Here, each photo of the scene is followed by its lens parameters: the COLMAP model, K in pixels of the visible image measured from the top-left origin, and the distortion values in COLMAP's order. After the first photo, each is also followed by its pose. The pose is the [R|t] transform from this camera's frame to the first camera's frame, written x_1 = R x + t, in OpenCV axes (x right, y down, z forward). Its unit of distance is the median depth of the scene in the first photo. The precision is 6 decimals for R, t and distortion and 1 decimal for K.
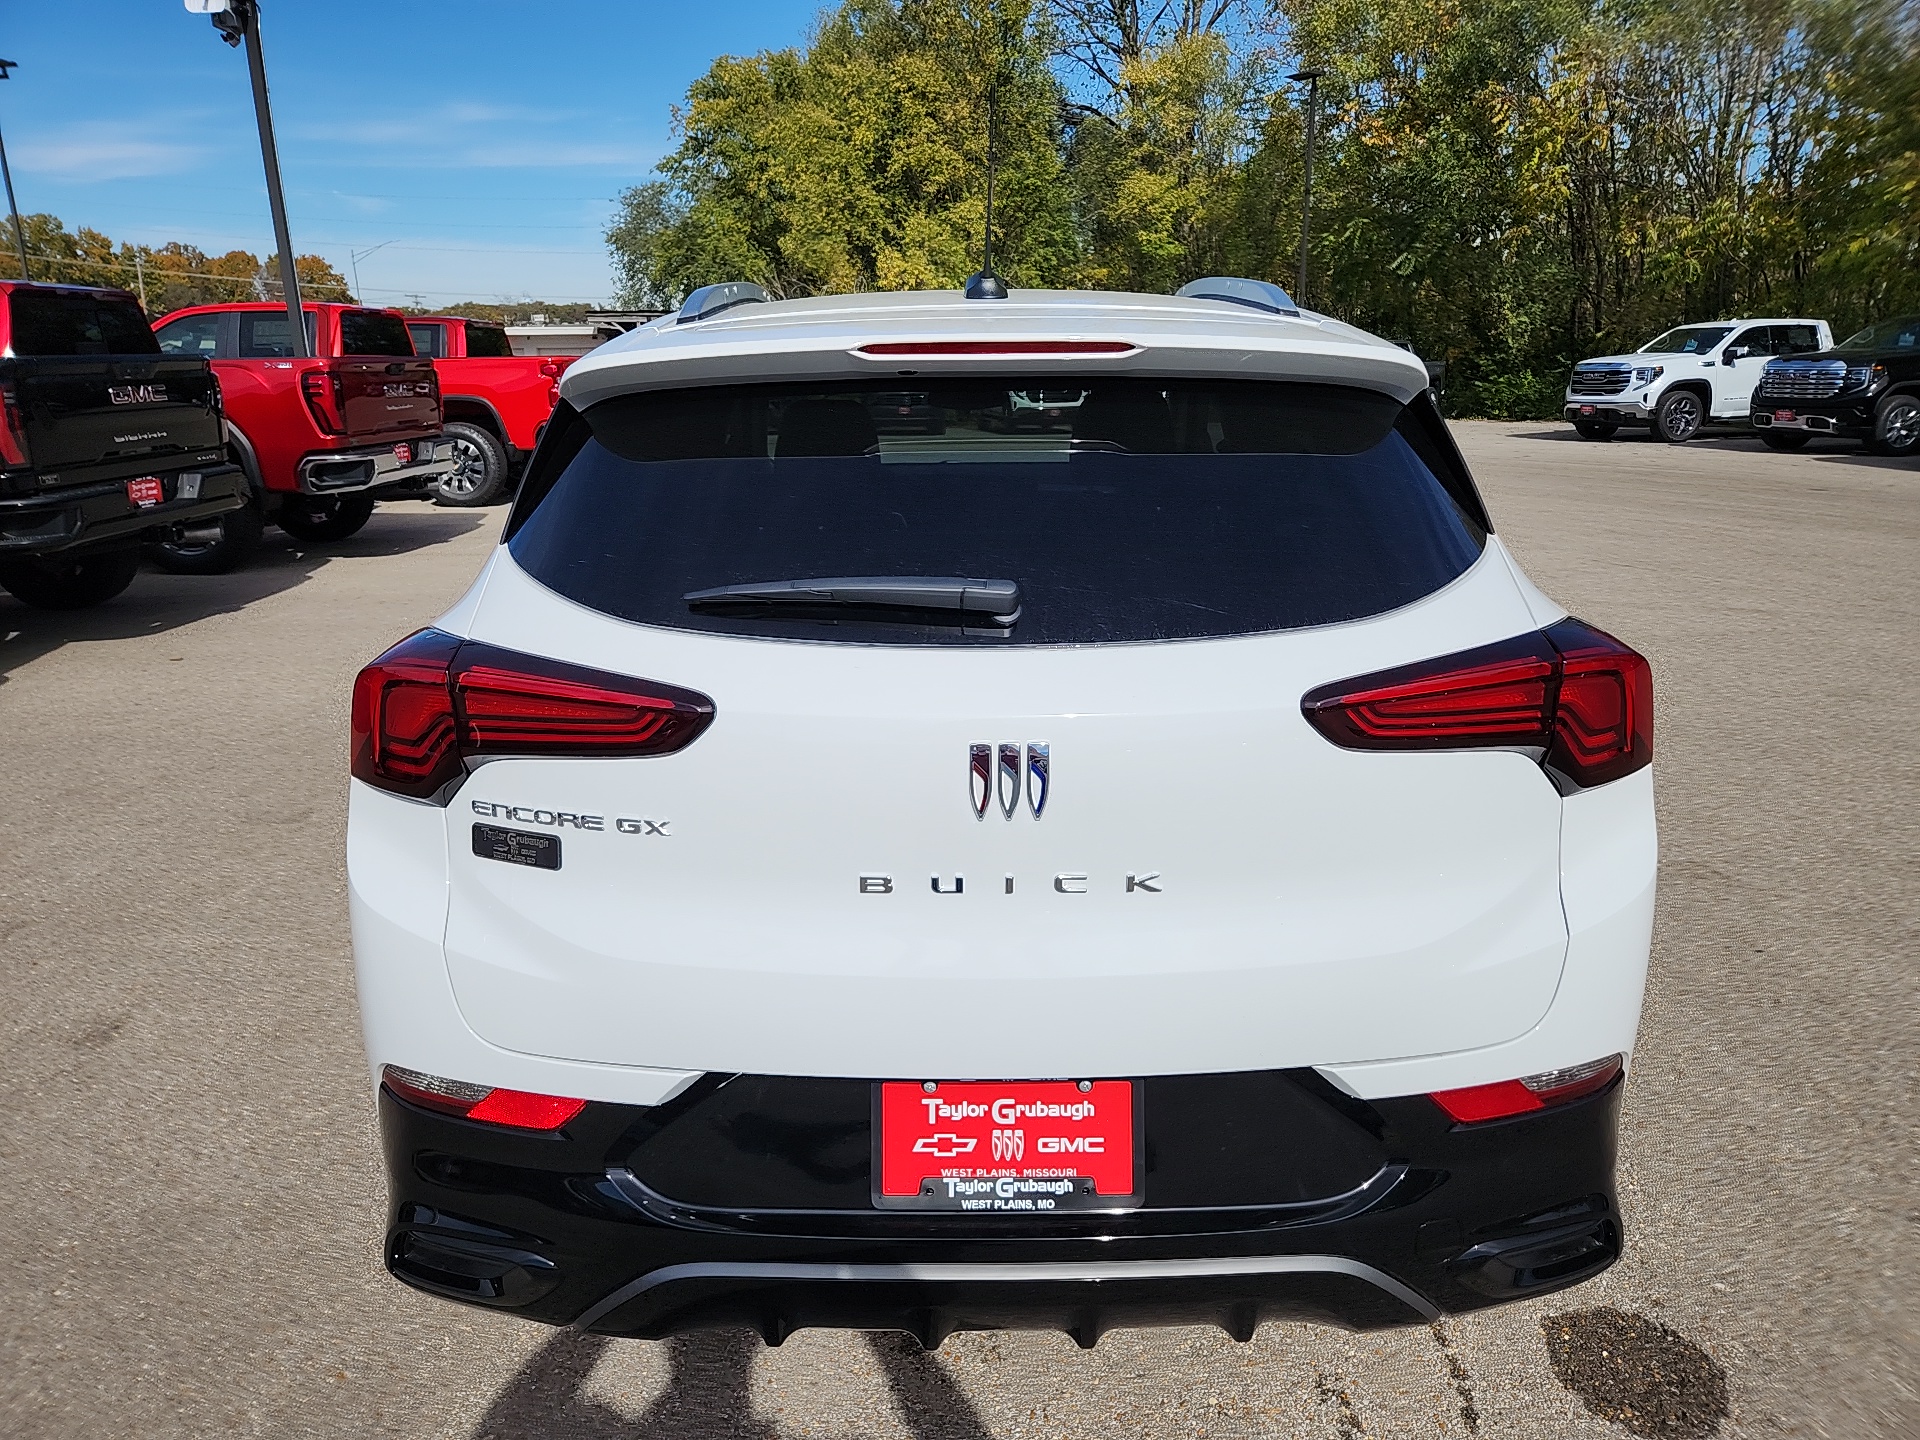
lens RADIAL K [[1283.8, 0, 959.7], [0, 1283.8, 725.0], [0, 0, 1]] dist [0.057335, -0.035018]
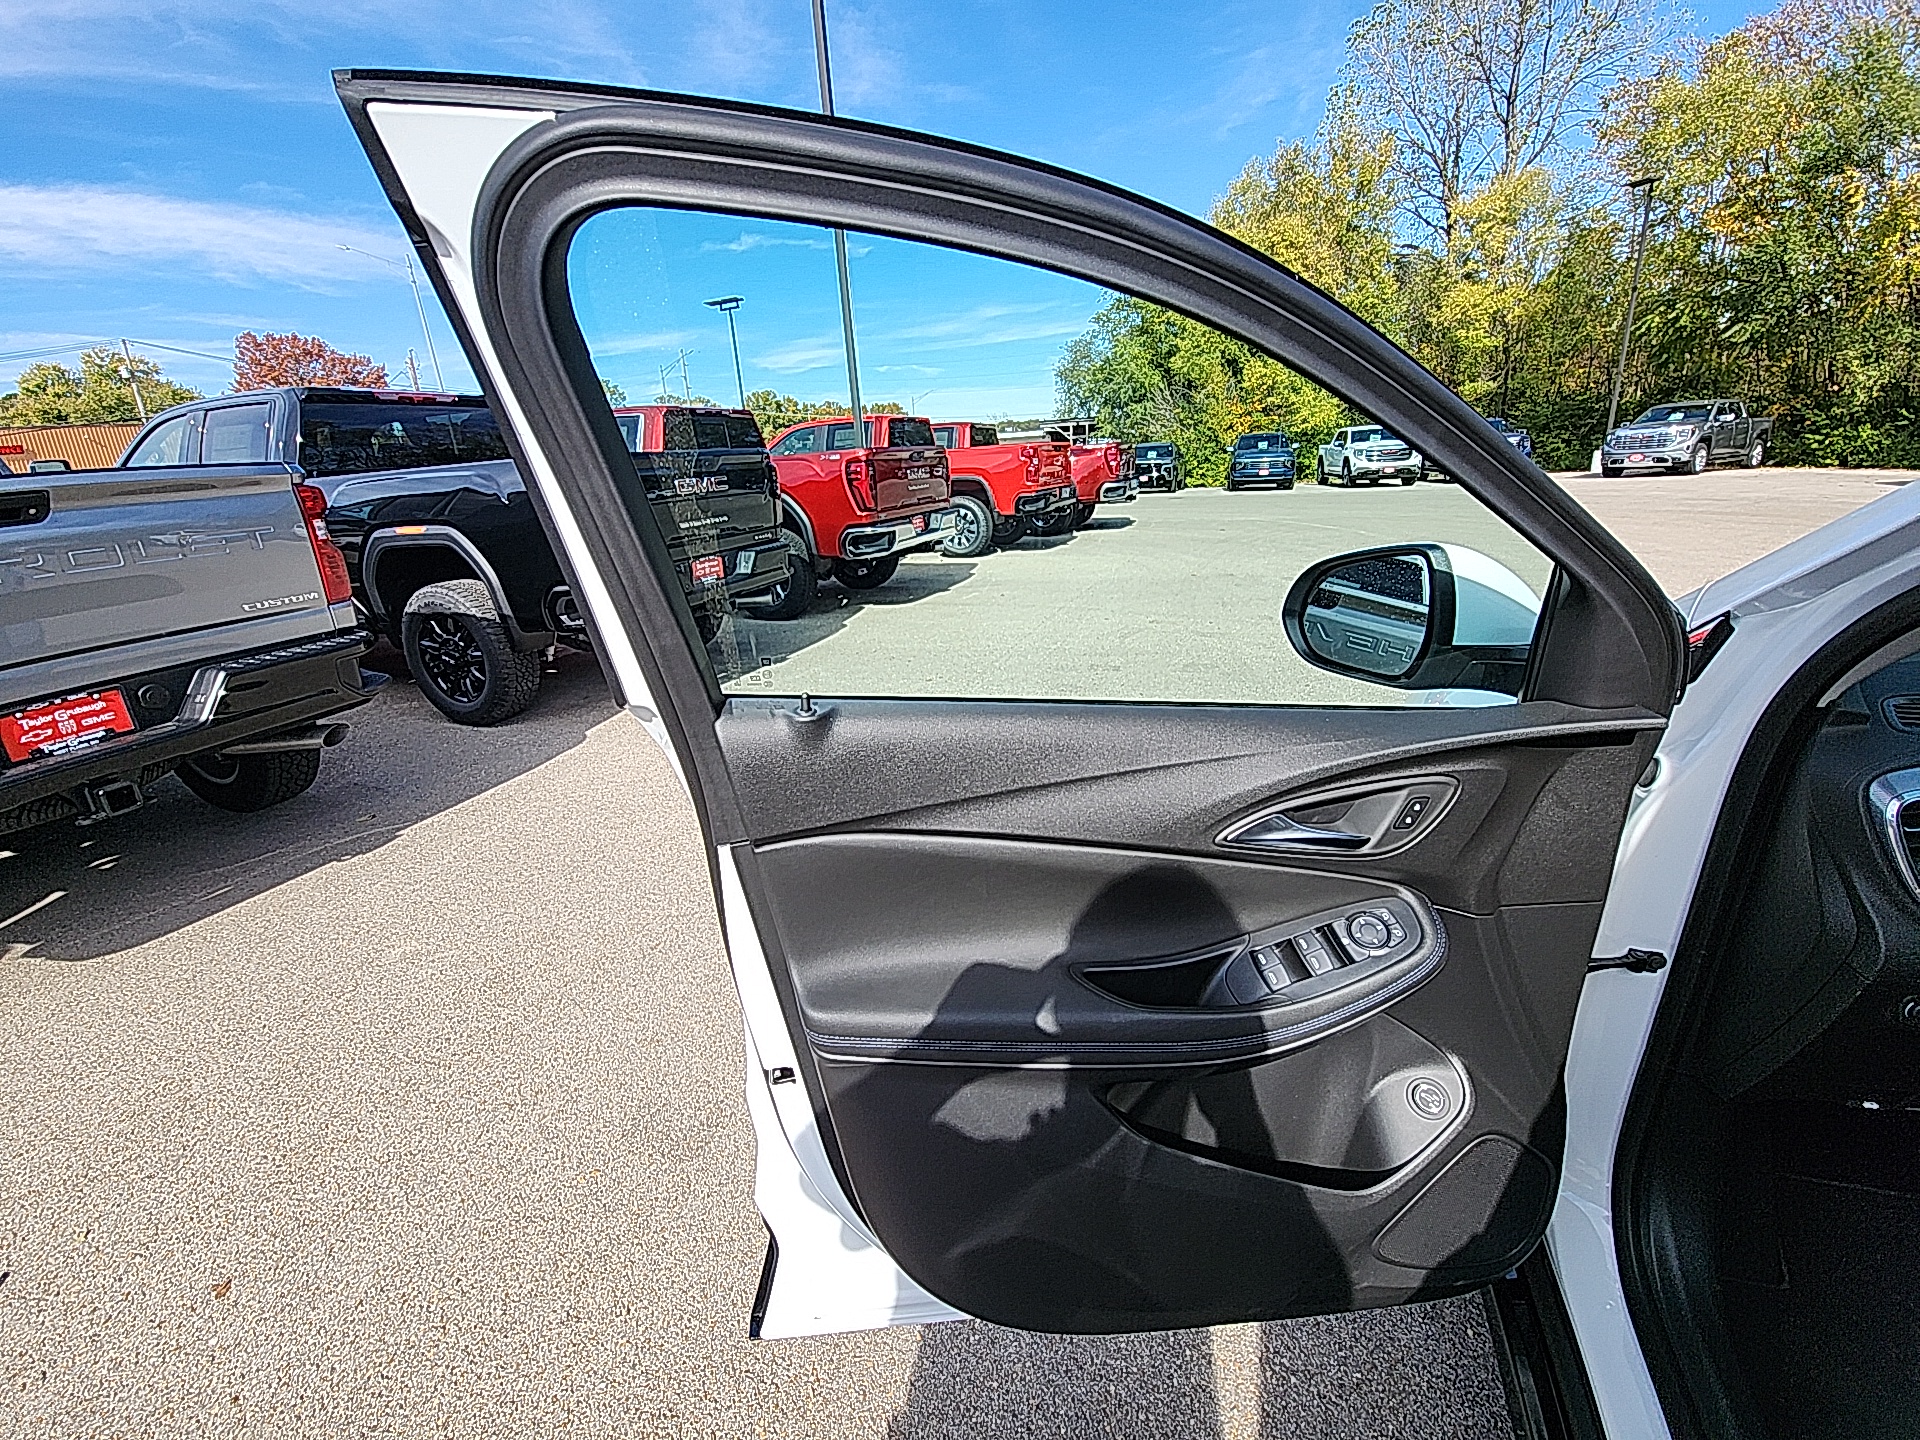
lens RADIAL K [[773.8, 0, 949.9], [0, 773.8, 706.0], [0, 0, 1]] dist [0.016880, -0.012015]
pose [[0.929784, 0.071222, -0.361150, -0.077347], [-0.055379, 0.997002, 0.054044, -0.050137], [0.363916, -0.030249, 0.930940, 0.203291]]
